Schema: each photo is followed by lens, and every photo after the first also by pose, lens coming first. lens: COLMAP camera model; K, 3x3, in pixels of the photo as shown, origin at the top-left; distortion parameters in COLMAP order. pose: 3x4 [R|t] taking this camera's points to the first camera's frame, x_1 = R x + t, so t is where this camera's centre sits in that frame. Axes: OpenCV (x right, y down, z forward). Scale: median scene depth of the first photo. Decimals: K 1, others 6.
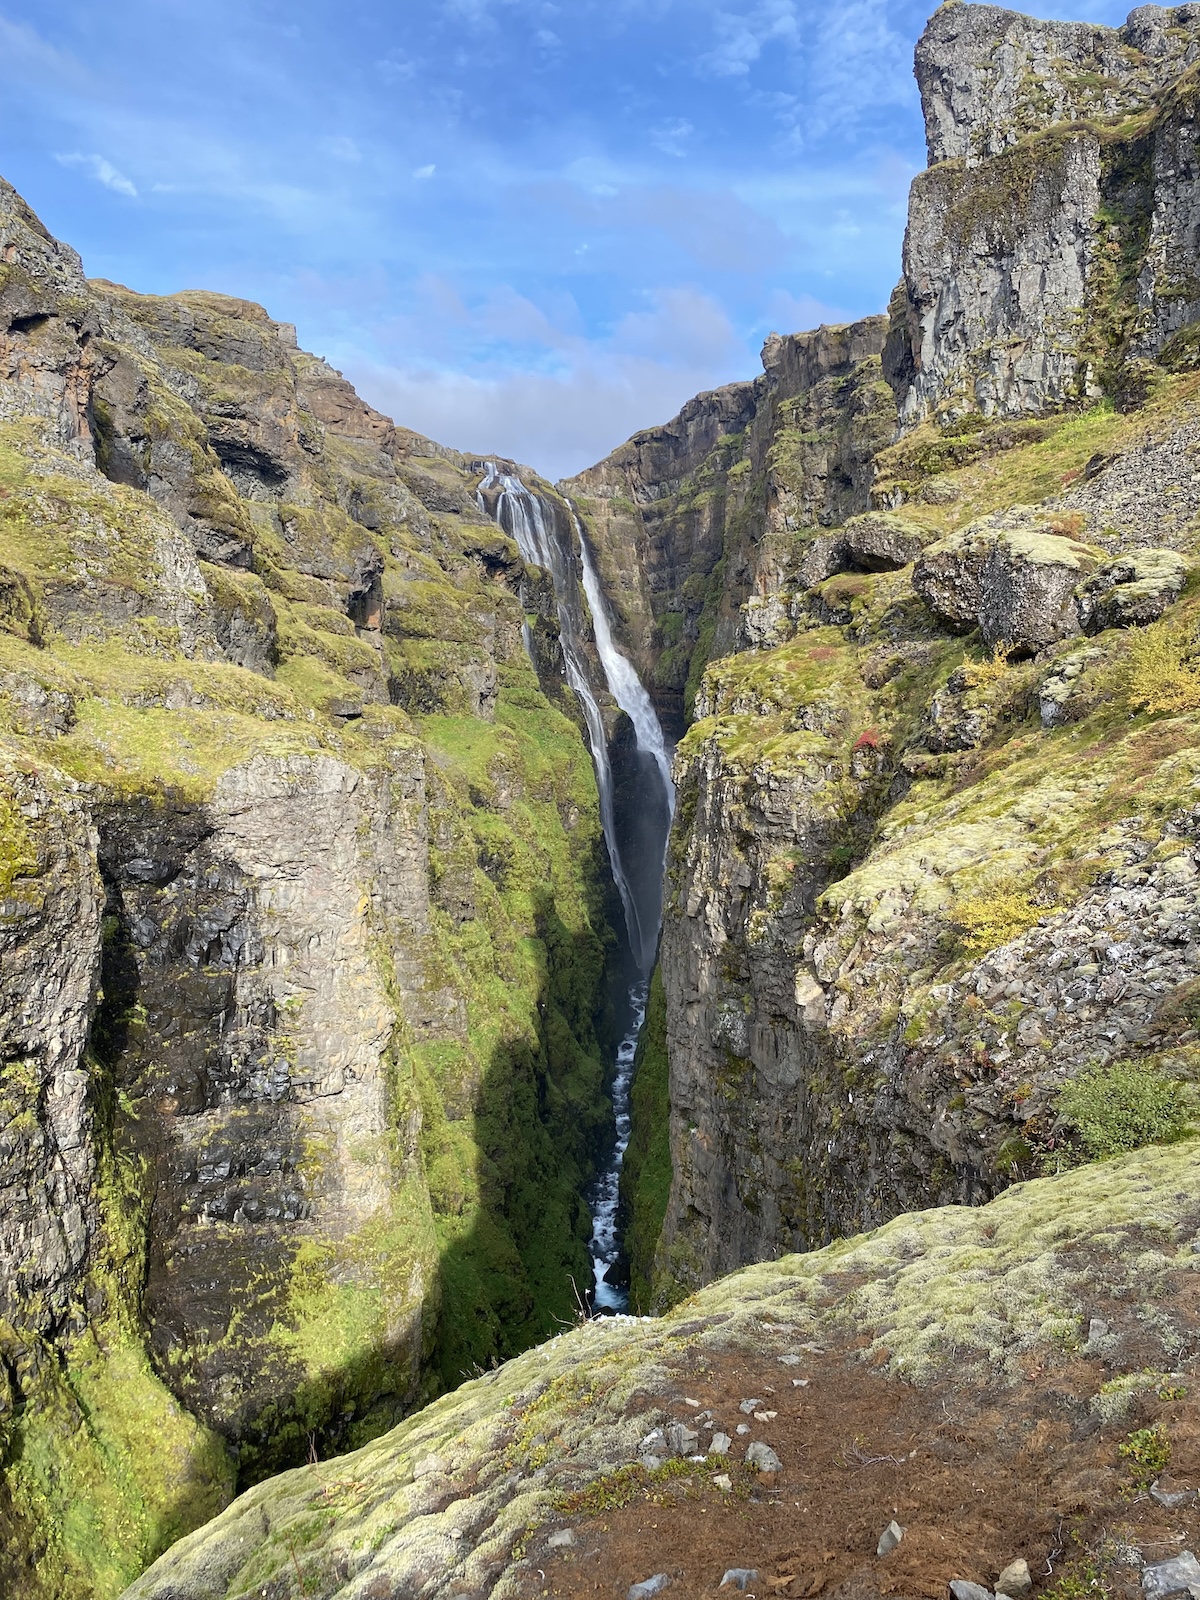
lens RADIAL K [[1186.0, 0, 614.1], [0, 1186.0, 788.3], [0, 0, 1]] dist [0.077009, -0.143007]
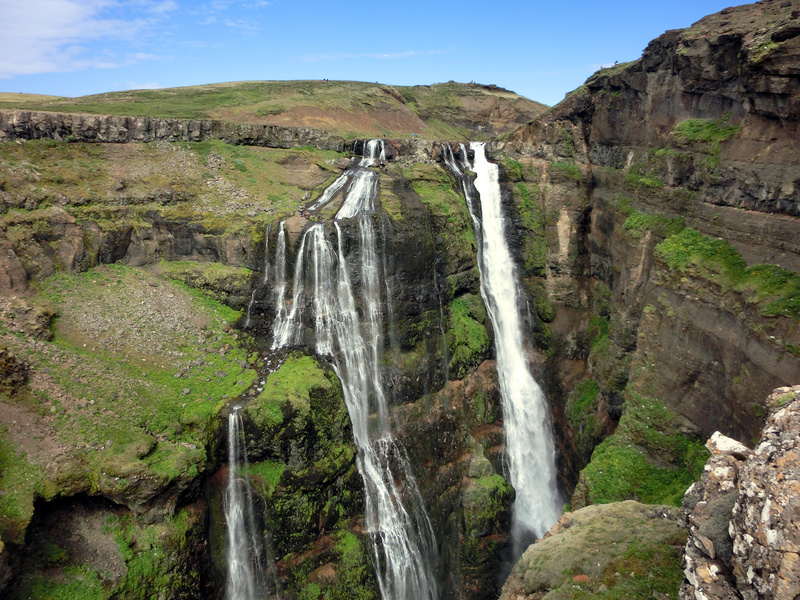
lens RADIAL K [[566.2, 0, 400.2], [0, 566.2, 299.8], [0, 0, 1]] dist [-0.021689, 0.000419]
pose [[0.896784, 0.122969, -0.425037, 0.421468], [-0.033914, 0.976882, 0.211070, -1.186783], [0.441166, -0.174870, 0.880223, 3.100343]]
